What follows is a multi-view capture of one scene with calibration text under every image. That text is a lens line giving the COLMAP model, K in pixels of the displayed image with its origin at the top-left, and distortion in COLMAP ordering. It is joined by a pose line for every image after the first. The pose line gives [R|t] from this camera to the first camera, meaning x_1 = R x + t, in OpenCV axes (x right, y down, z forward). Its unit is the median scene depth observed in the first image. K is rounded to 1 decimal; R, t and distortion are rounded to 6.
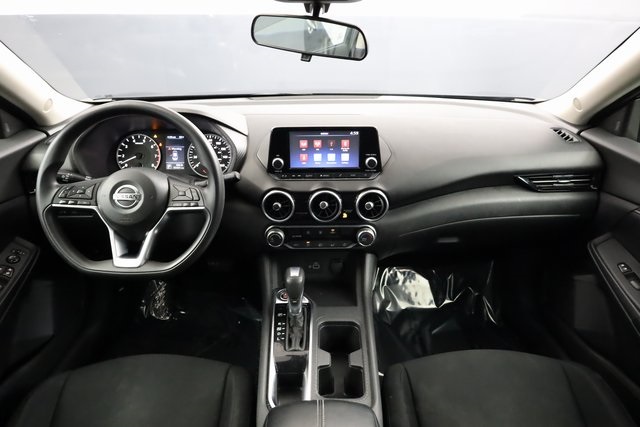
lens RADIAL K [[433.5, 0, 322.1], [0, 433.5, 211.8], [0, 0, 1]] dist [-0.006205, 0.007219]
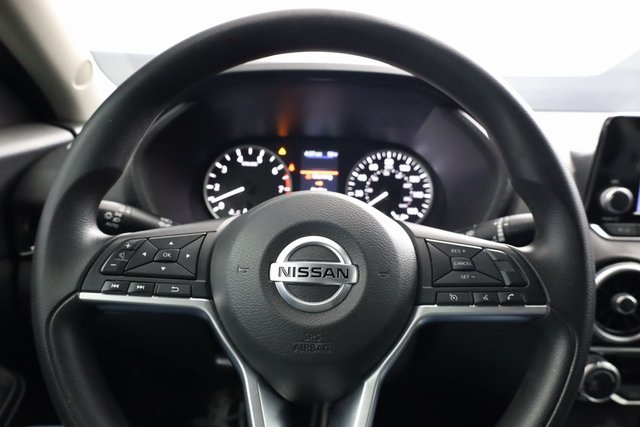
lens RADIAL K [[433.5, 0, 324.1], [0, 433.5, 213.0], [0, 0, 1]] dist [-0.006205, 0.007219]
pose [[0.999669, 0.025727, -0.000845, -0.382382], [-0.025528, 0.986652, -0.160828, -0.024313], [-0.003304, 0.160797, 0.986982, 0.580098]]
